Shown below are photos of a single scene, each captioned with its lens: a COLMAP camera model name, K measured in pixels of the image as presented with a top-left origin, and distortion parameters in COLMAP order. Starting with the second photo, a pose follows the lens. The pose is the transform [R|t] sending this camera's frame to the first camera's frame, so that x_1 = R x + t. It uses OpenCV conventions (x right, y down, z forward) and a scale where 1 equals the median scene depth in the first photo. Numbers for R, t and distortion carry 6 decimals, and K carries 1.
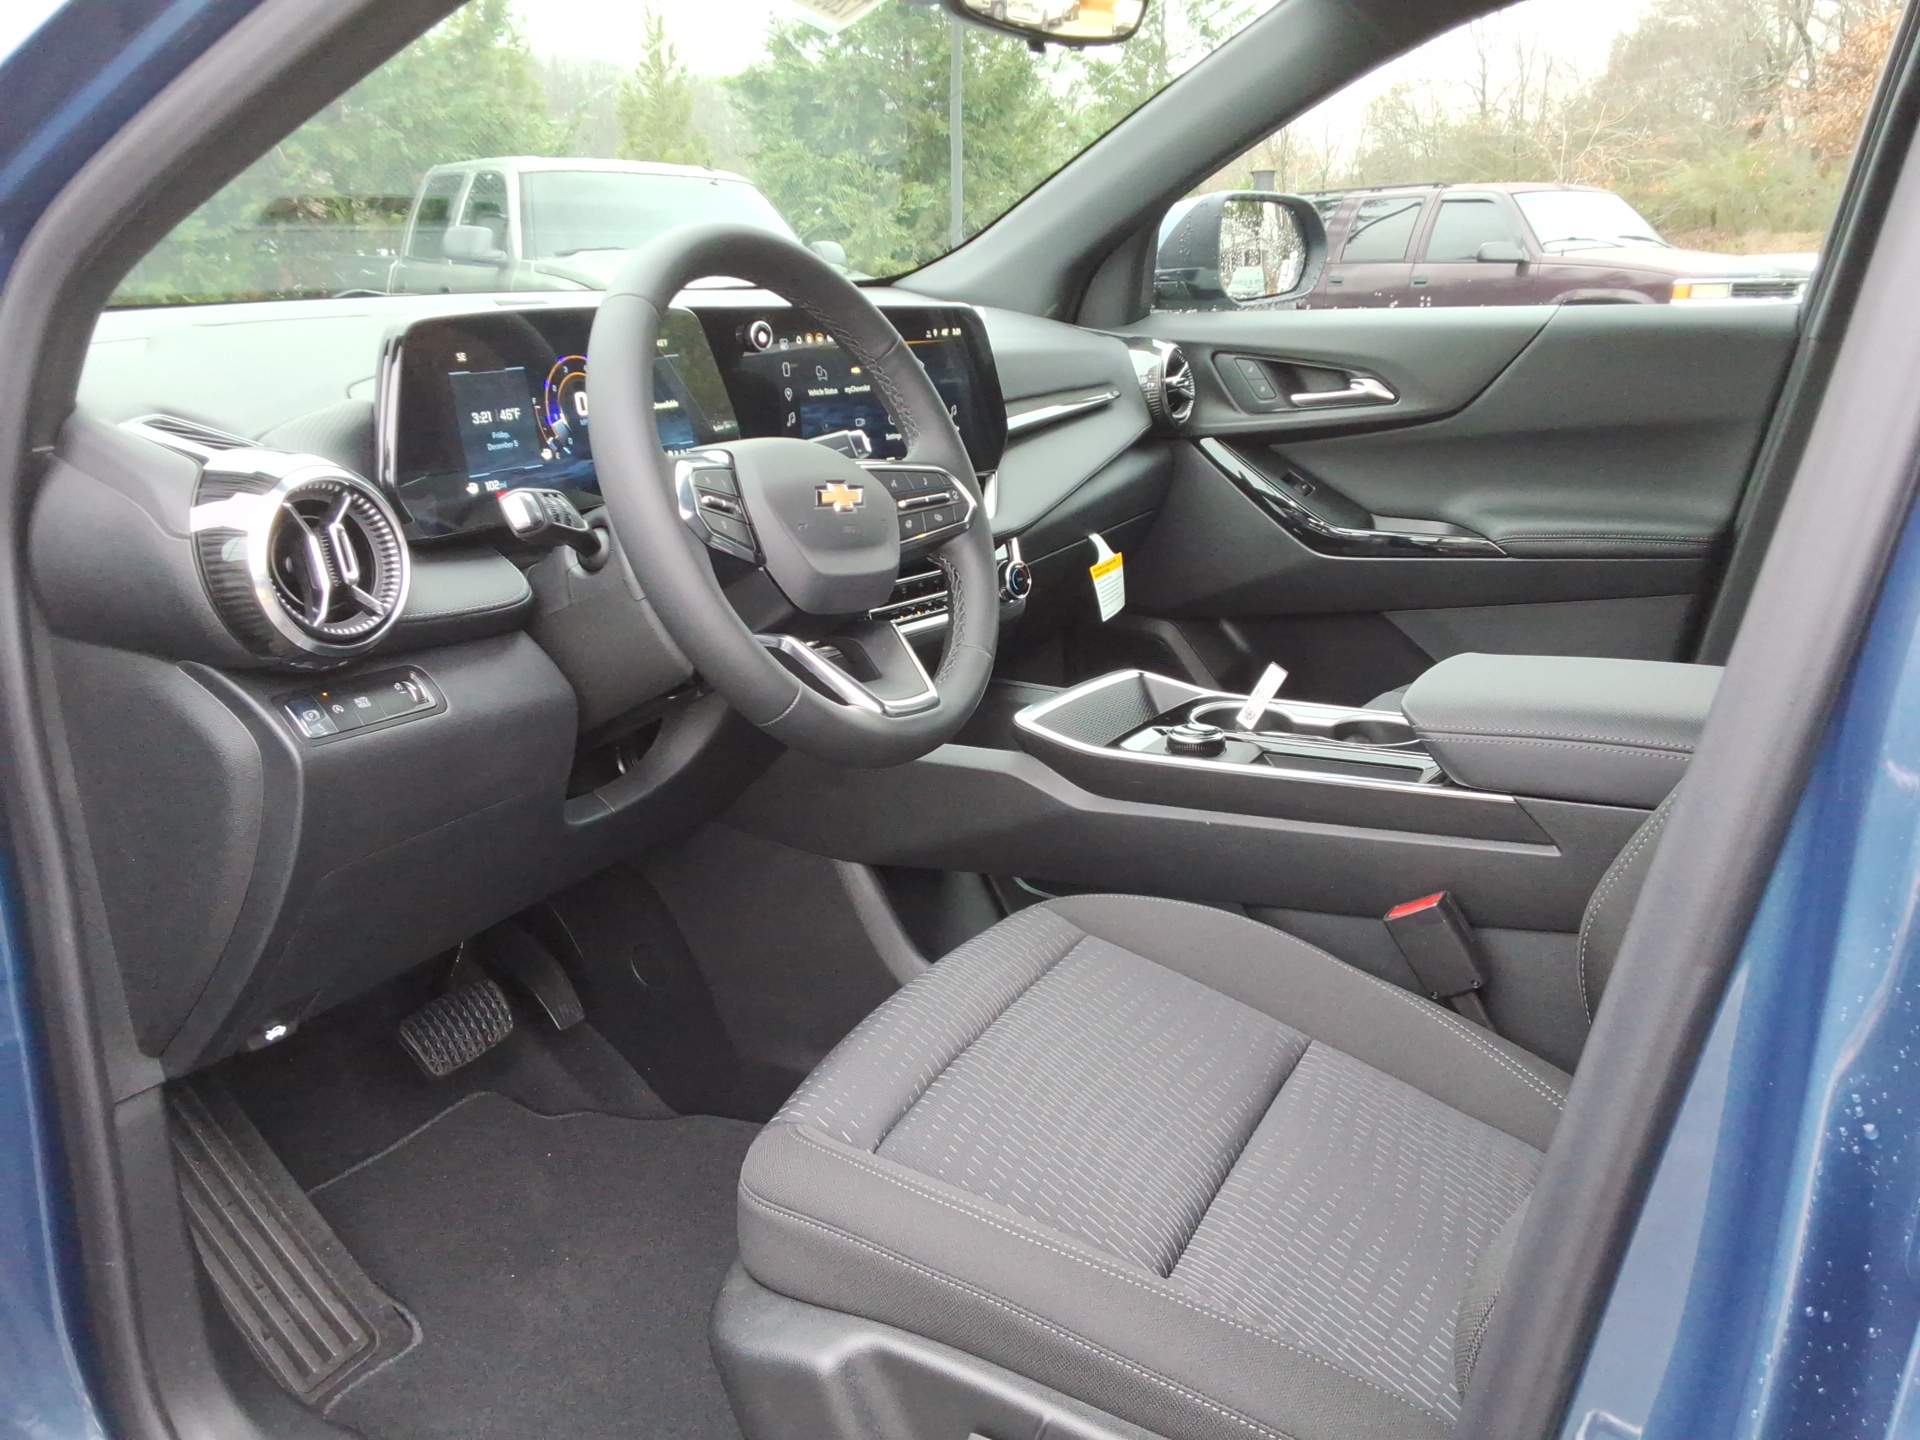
lens RADIAL K [[1538.1, 0, 988.3], [0, 1538.1, 684.5], [0, 0, 1]] dist [0.104805, -0.152164]
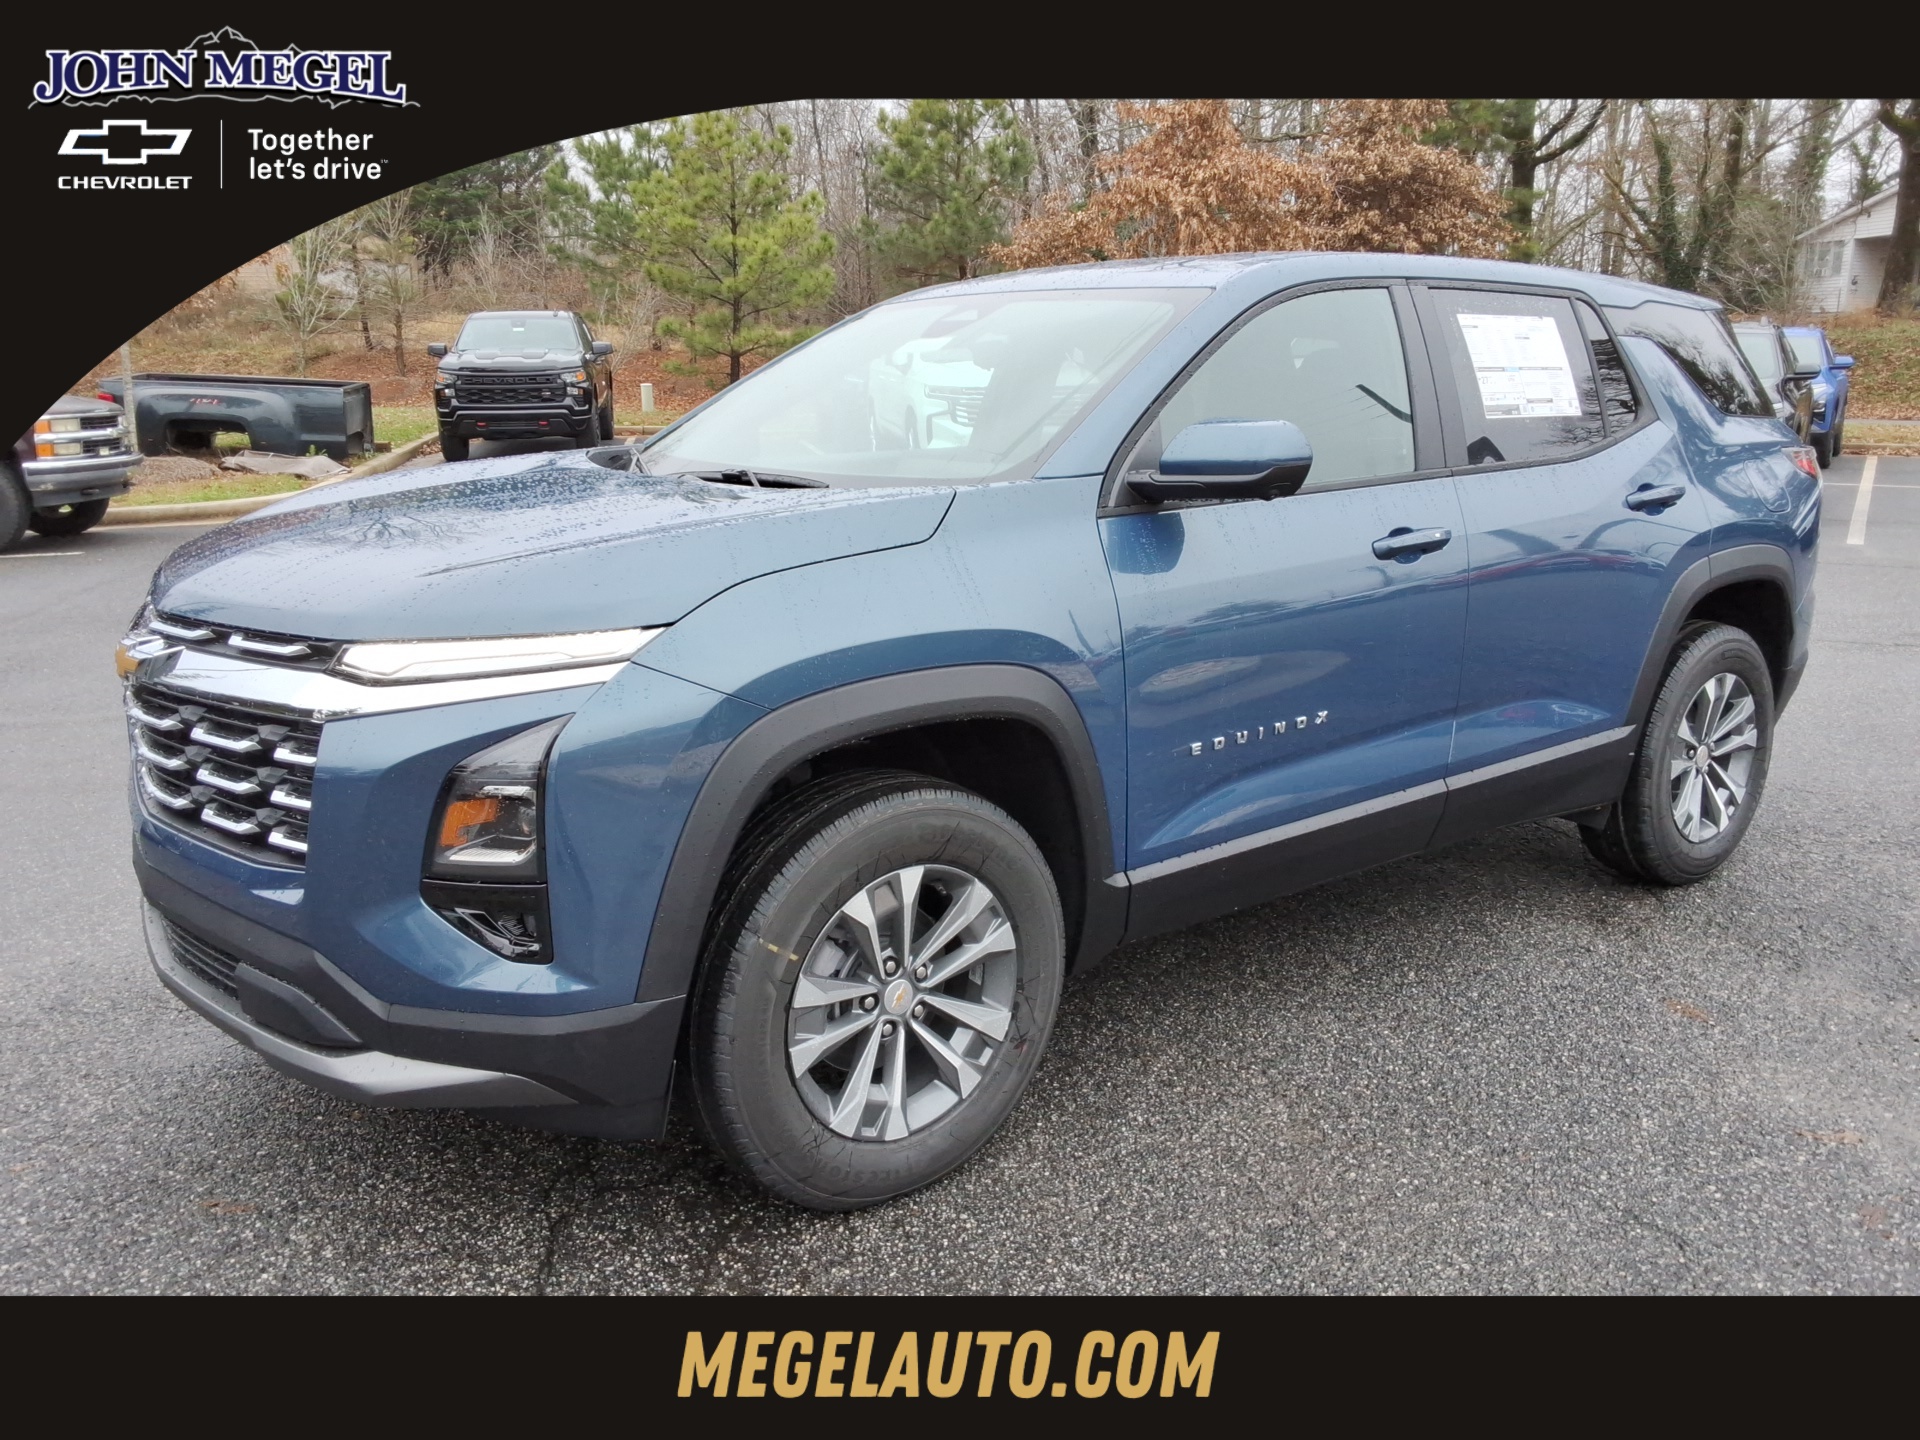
lens RADIAL K [[1538.1, 0, 979.0], [0, 1538.1, 720.7], [0, 0, 1]] dist [0.104805, -0.152164]
pose [[0.399465, -0.200421, 0.894572, -2.475627], [0.245100, 0.963636, 0.106447, -0.090162], [-0.883376, 0.176738, 0.434062, -0.064011]]
